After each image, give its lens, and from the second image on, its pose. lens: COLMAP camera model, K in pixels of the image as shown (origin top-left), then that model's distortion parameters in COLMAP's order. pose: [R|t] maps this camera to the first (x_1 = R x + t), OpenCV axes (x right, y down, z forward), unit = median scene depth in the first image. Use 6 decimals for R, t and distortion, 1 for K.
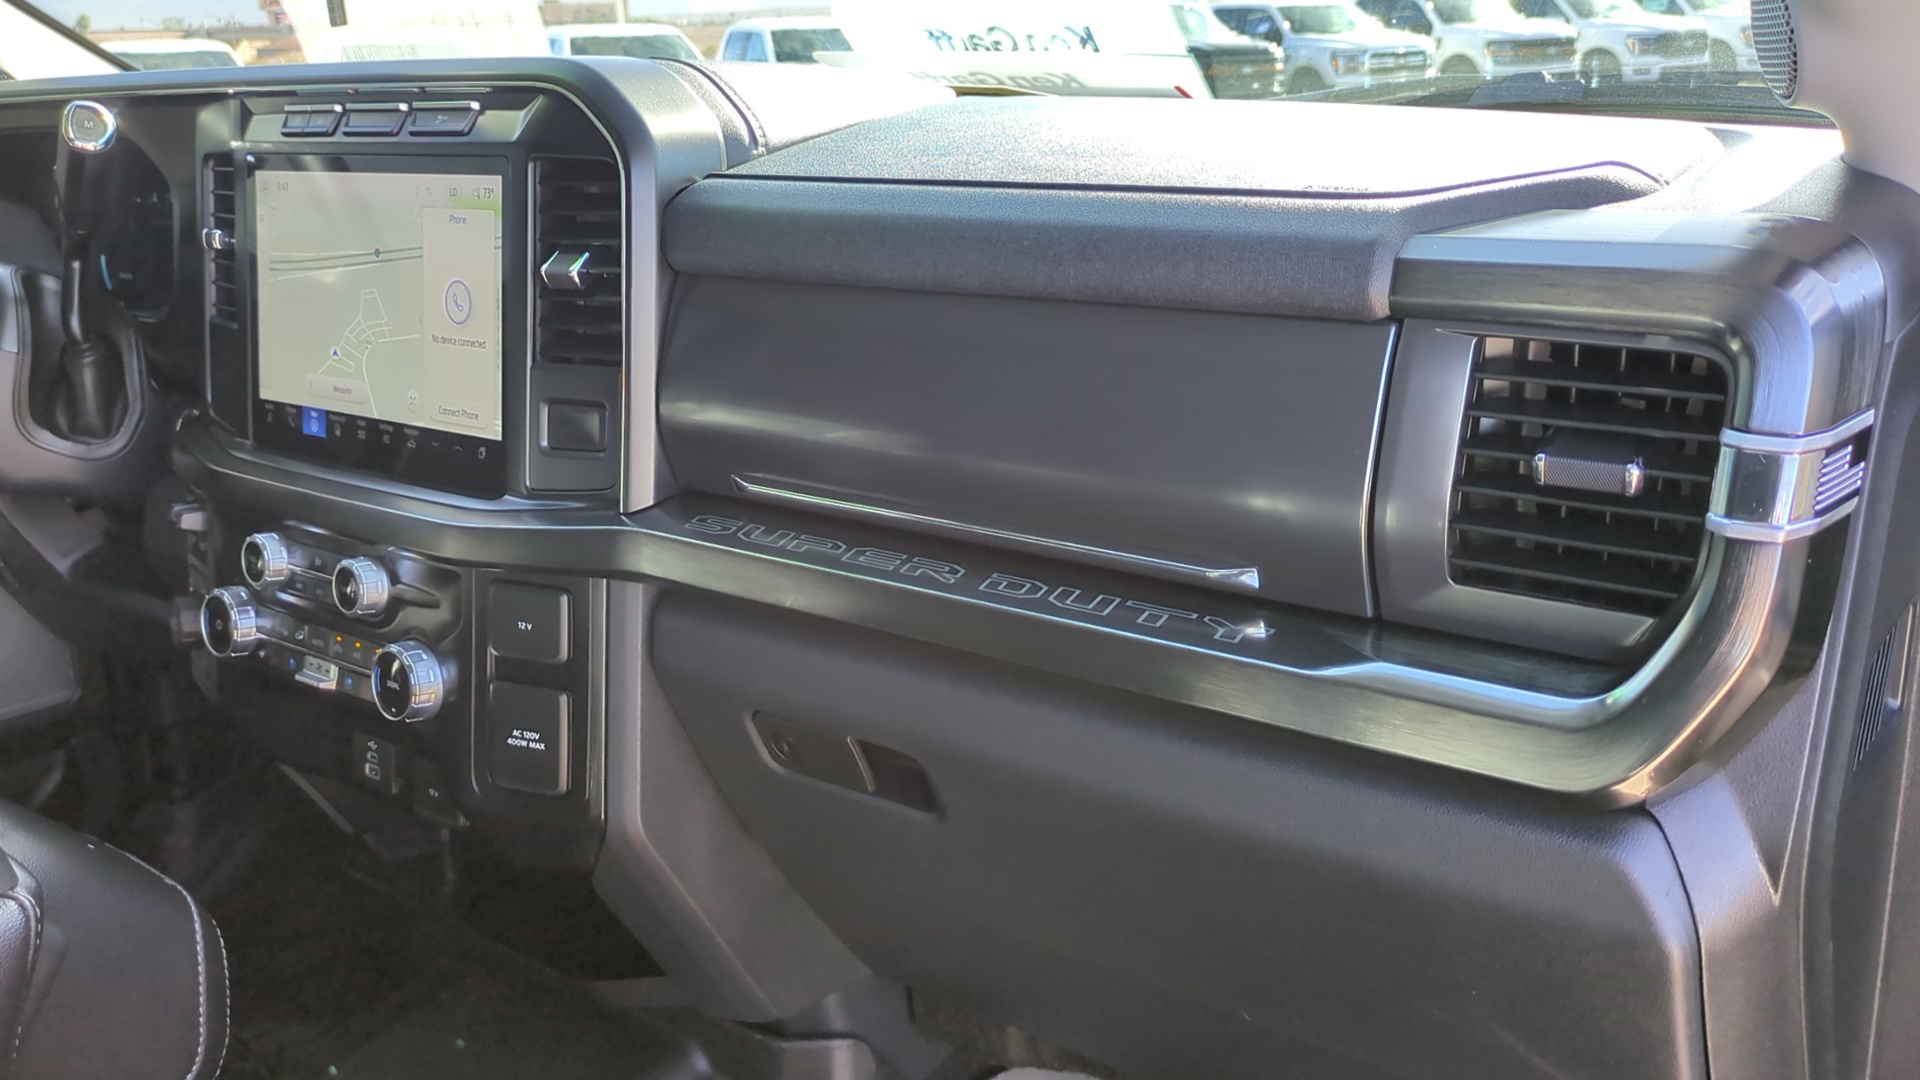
lens RADIAL K [[1667.9, 0, 969.2], [0, 1667.9, 544.0], [0, 0, 1]] dist [0.061368, -0.074809]
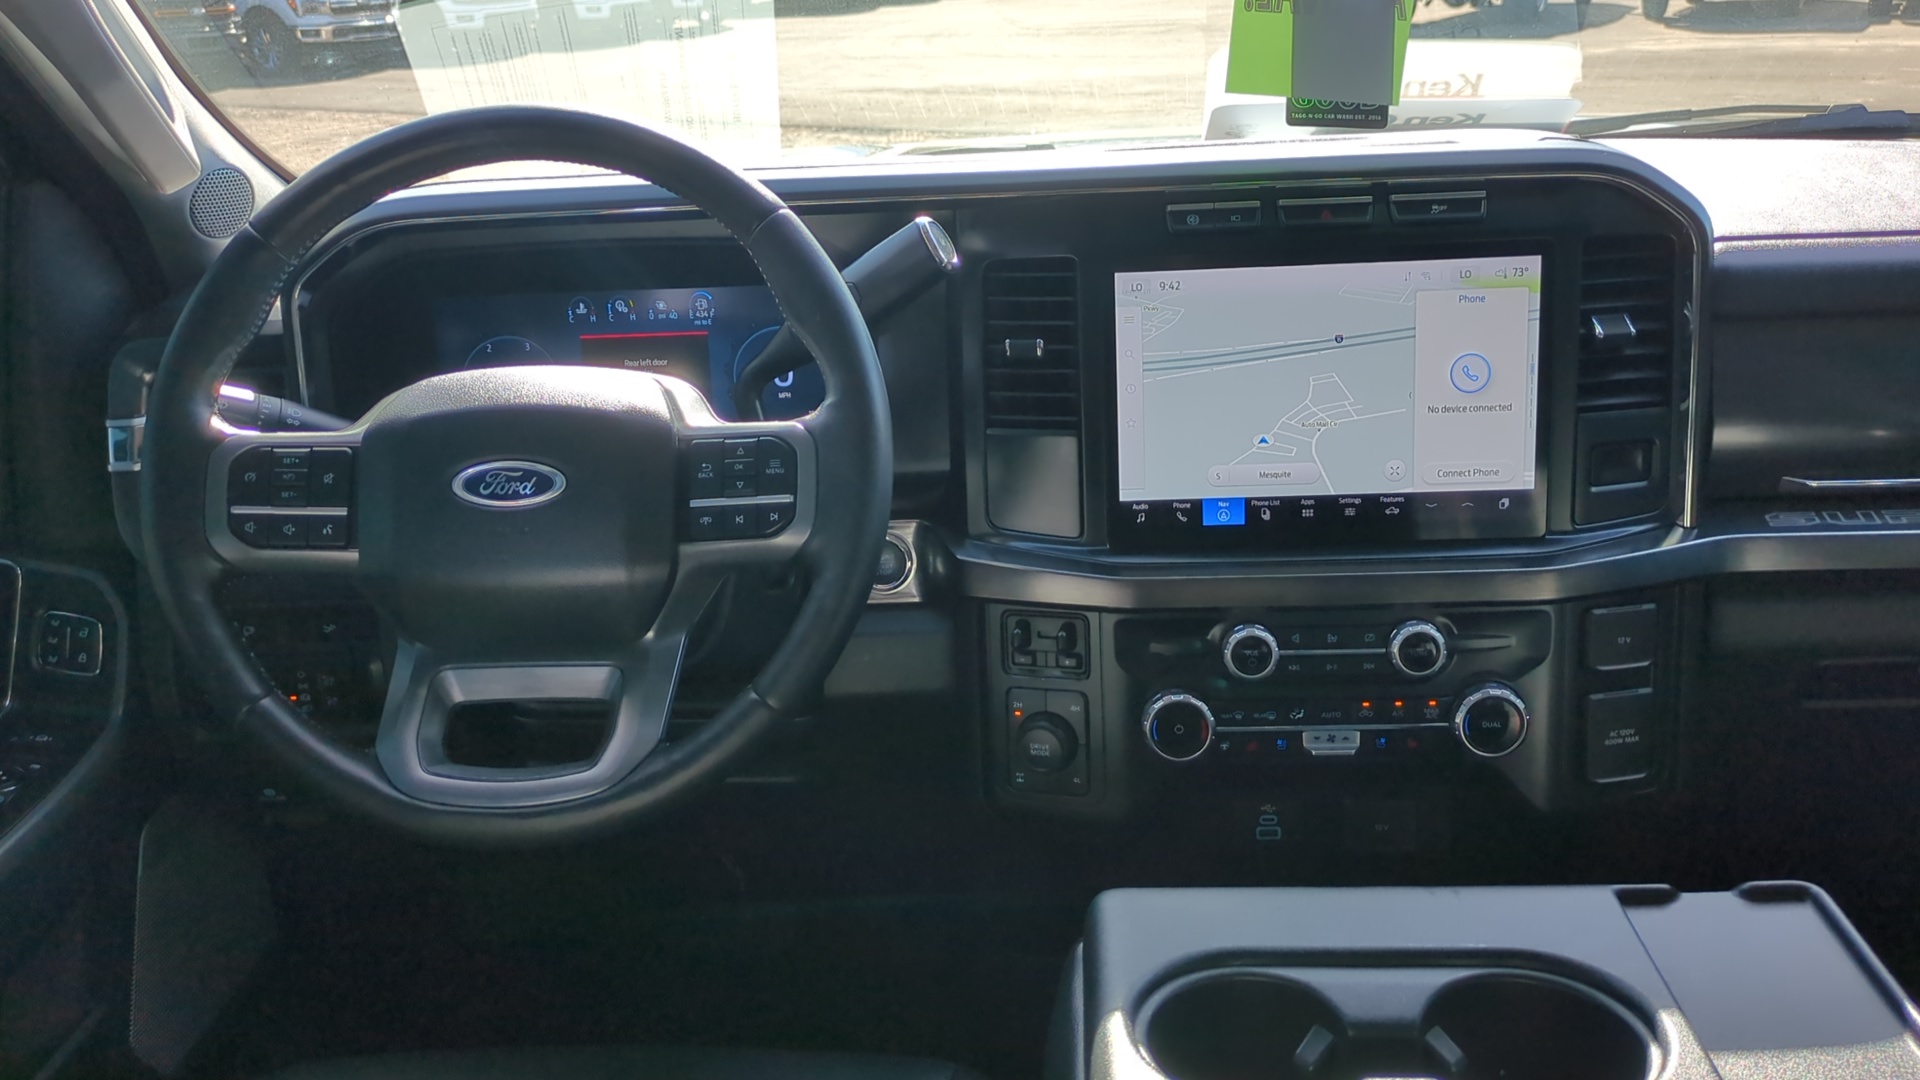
lens RADIAL K [[1667.9, 0, 971.3], [0, 1667.9, 537.2], [0, 0, 1]] dist [0.061368, -0.074809]
pose [[0.805797, -0.196232, 0.558735, -1.132781], [0.176778, 0.980191, 0.089306, -0.183238], [-0.565192, 0.026809, 0.824524, 0.264446]]
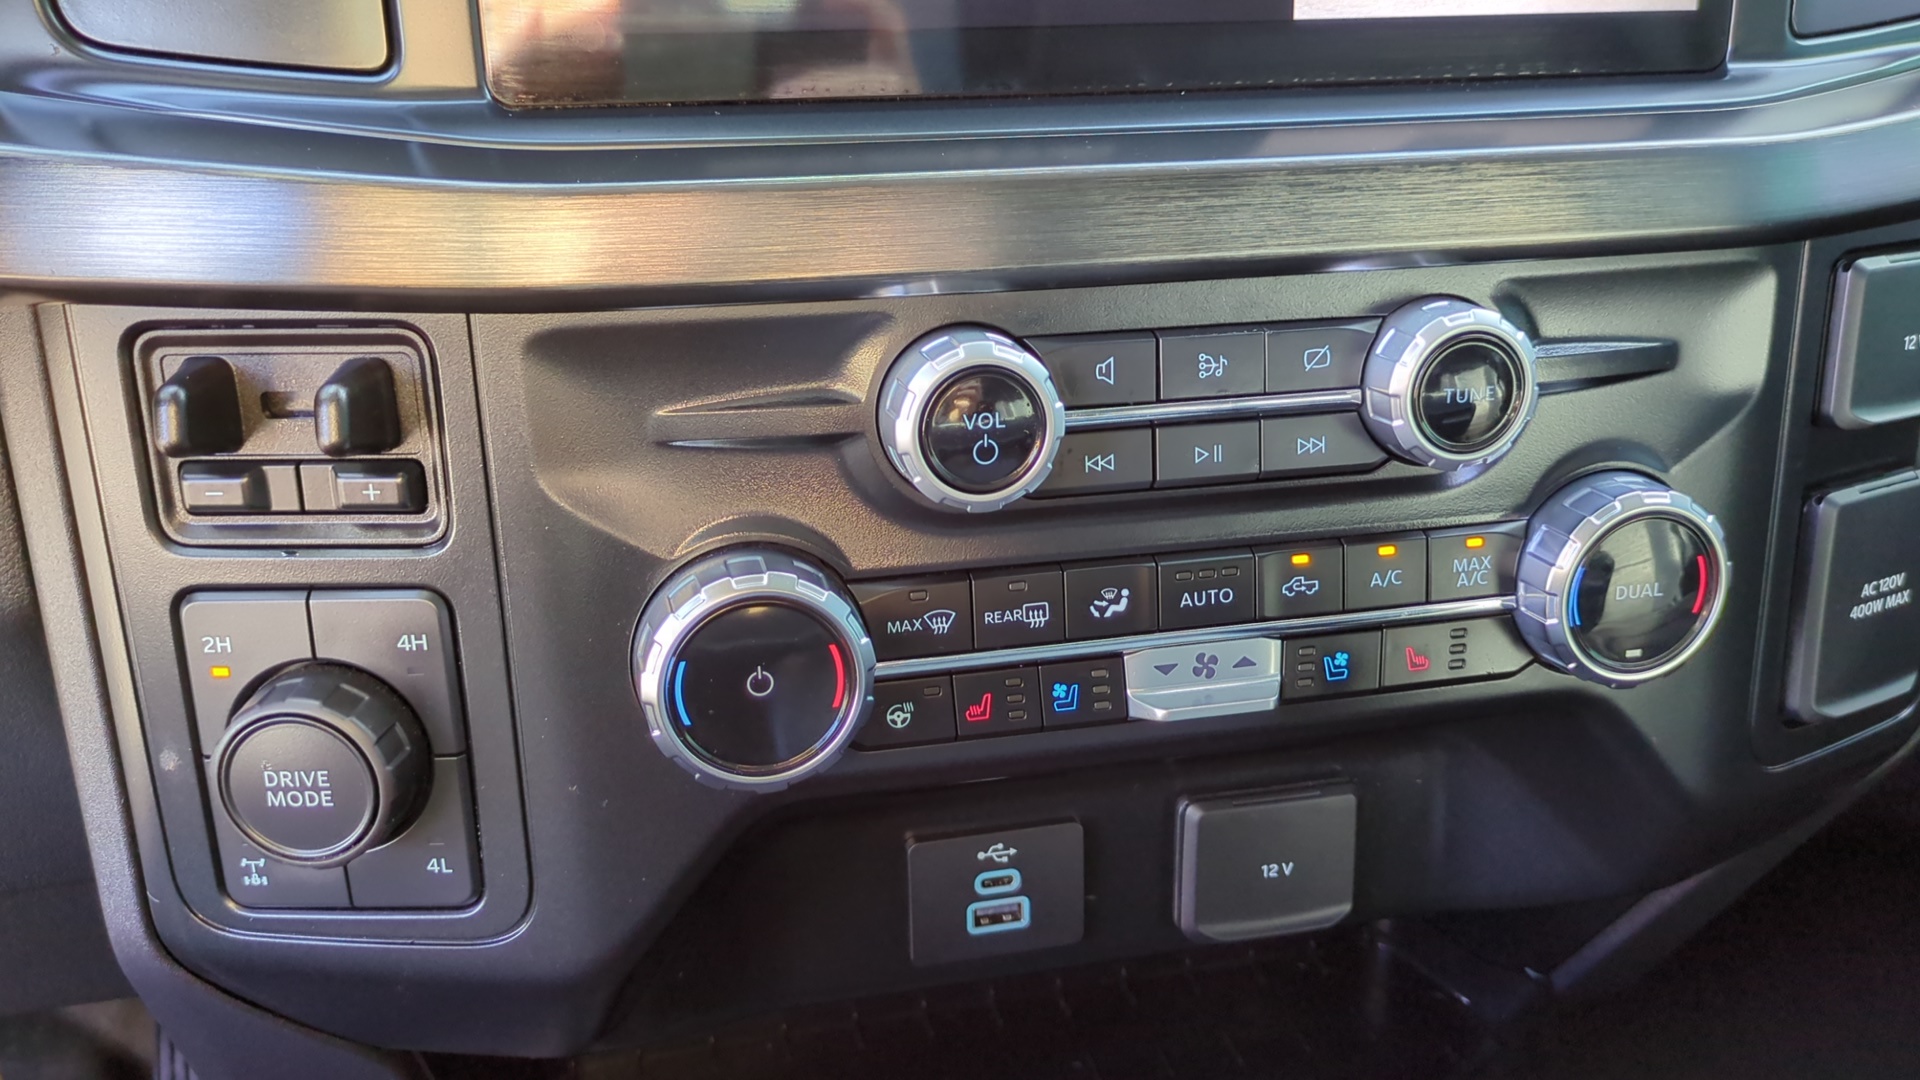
lens RADIAL K [[1667.9, 0, 976.1], [0, 1667.9, 532.9], [0, 0, 1]] dist [0.061368, -0.074809]
pose [[0.599943, -0.286675, 0.746917, -0.676150], [0.185797, 0.957997, 0.218452, -0.040004], [-0.778169, 0.007716, 0.628007, 0.819800]]
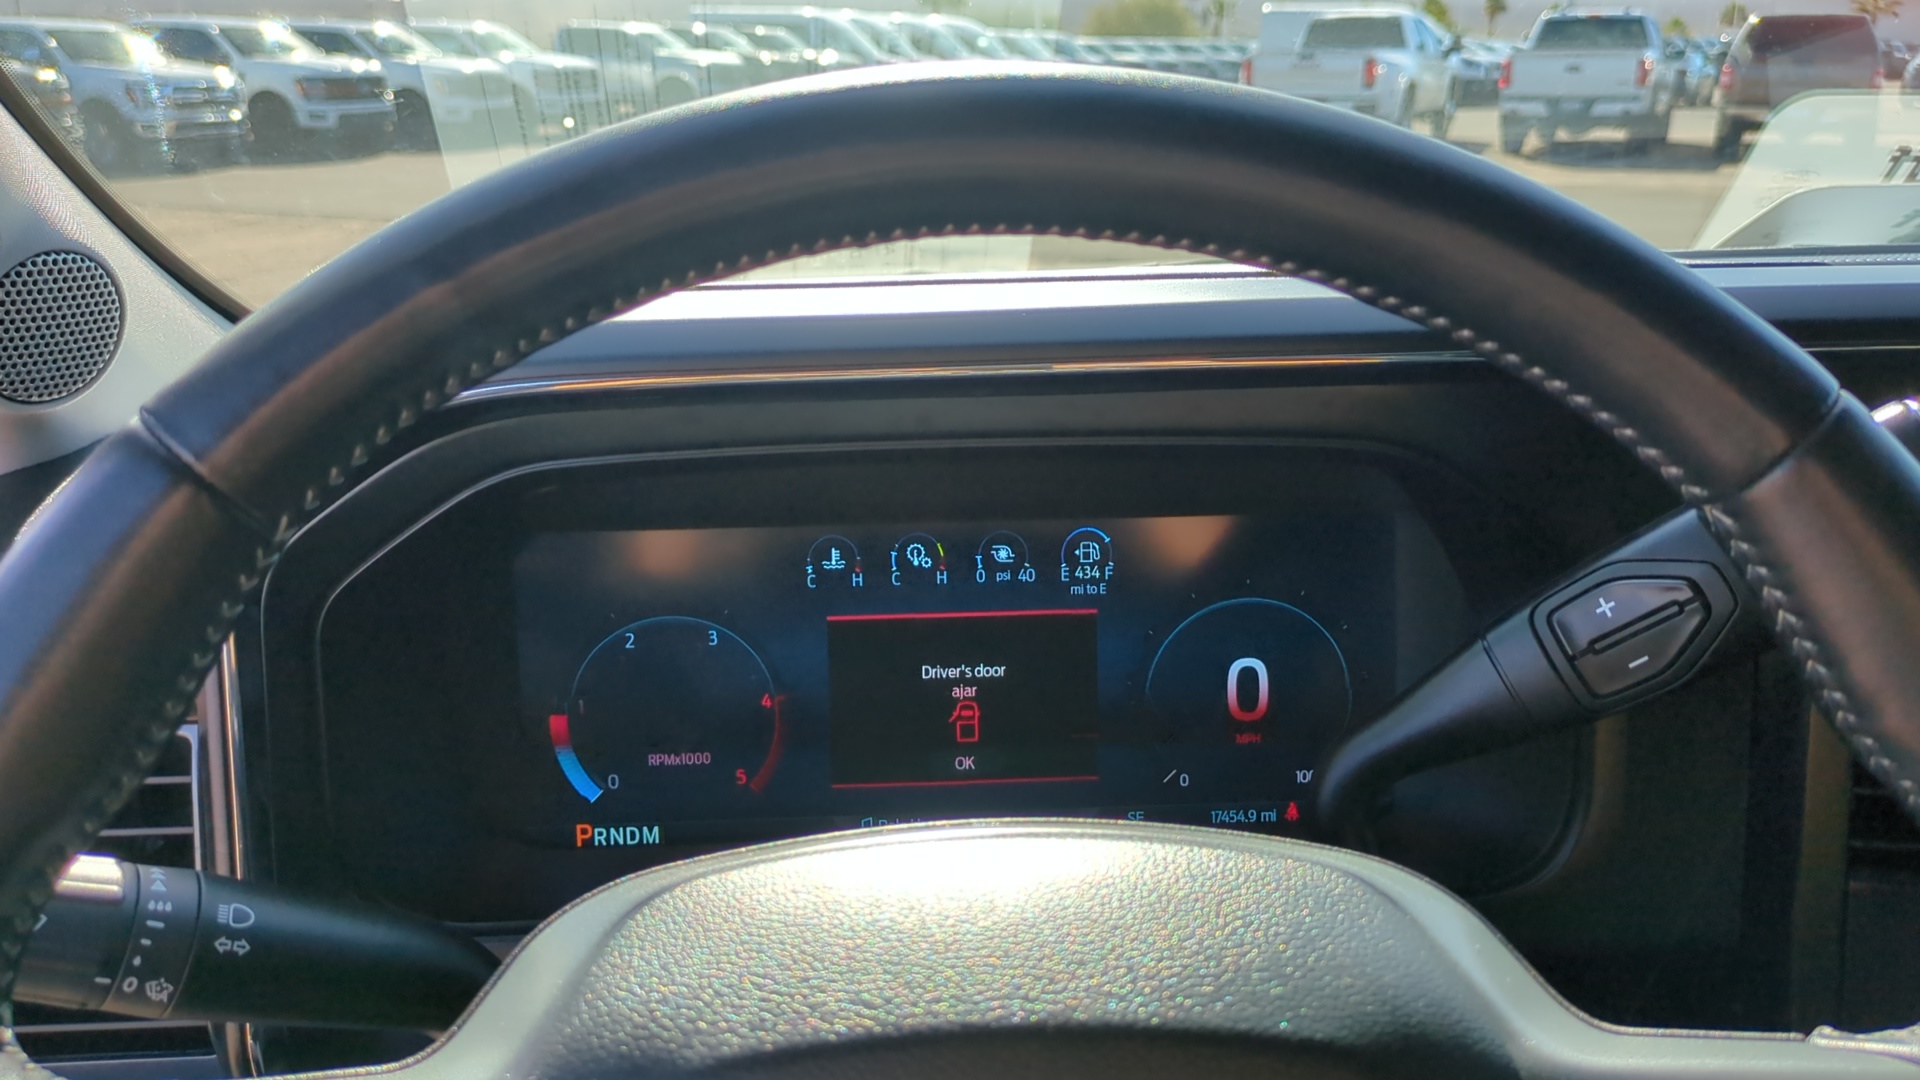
lens RADIAL K [[1667.9, 0, 973.6], [0, 1667.9, 528.8], [0, 0, 1]] dist [0.061368, -0.074809]
pose [[0.751576, -0.148663, 0.642676, -0.984272], [0.166424, 0.985490, 0.033338, -0.304459], [-0.638308, 0.081901, 0.765412, 0.929456]]
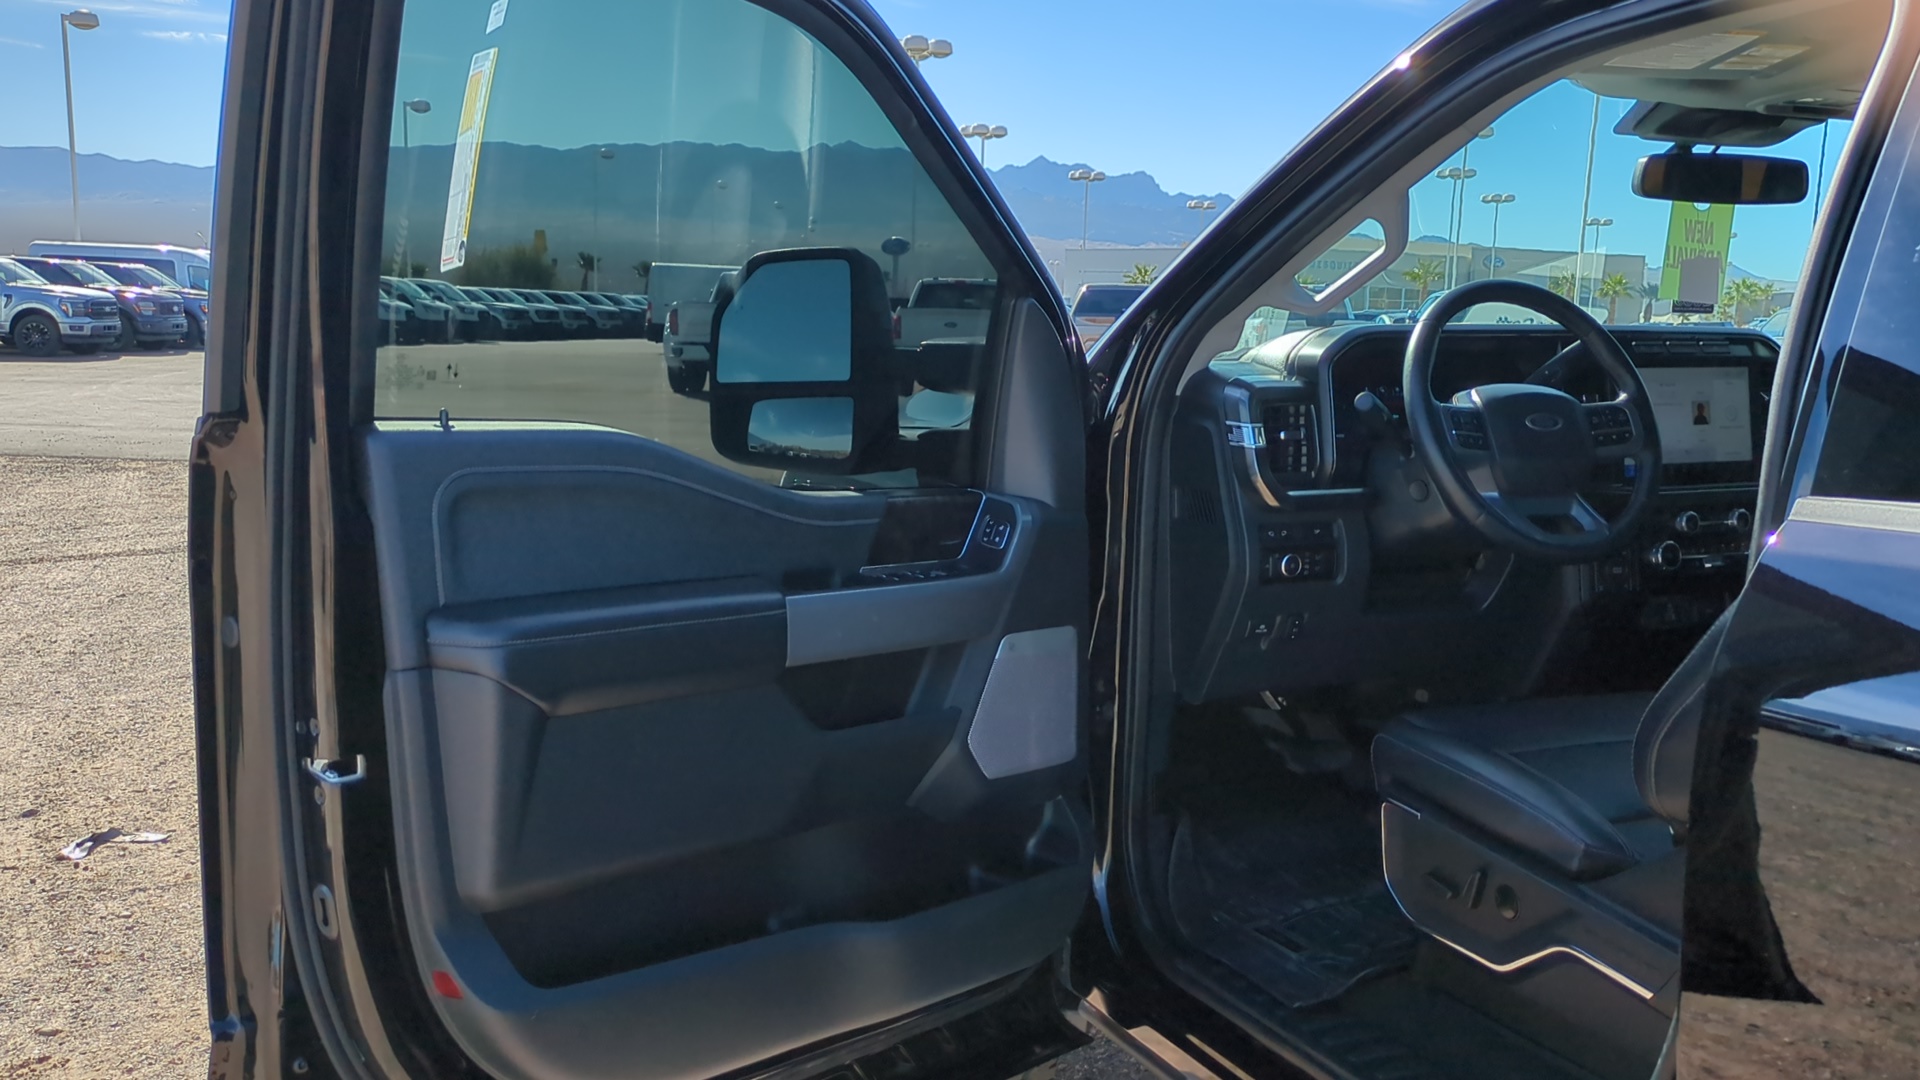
lens RADIAL K [[1667.9, 0, 969.8], [0, 1667.9, 531.5], [0, 0, 1]] dist [0.061368, -0.074809]
pose [[0.453311, -0.070195, 0.888584, -3.132001], [0.217585, 0.975451, -0.033944, -0.124045], [-0.864388, 0.208729, 0.457456, 0.805905]]
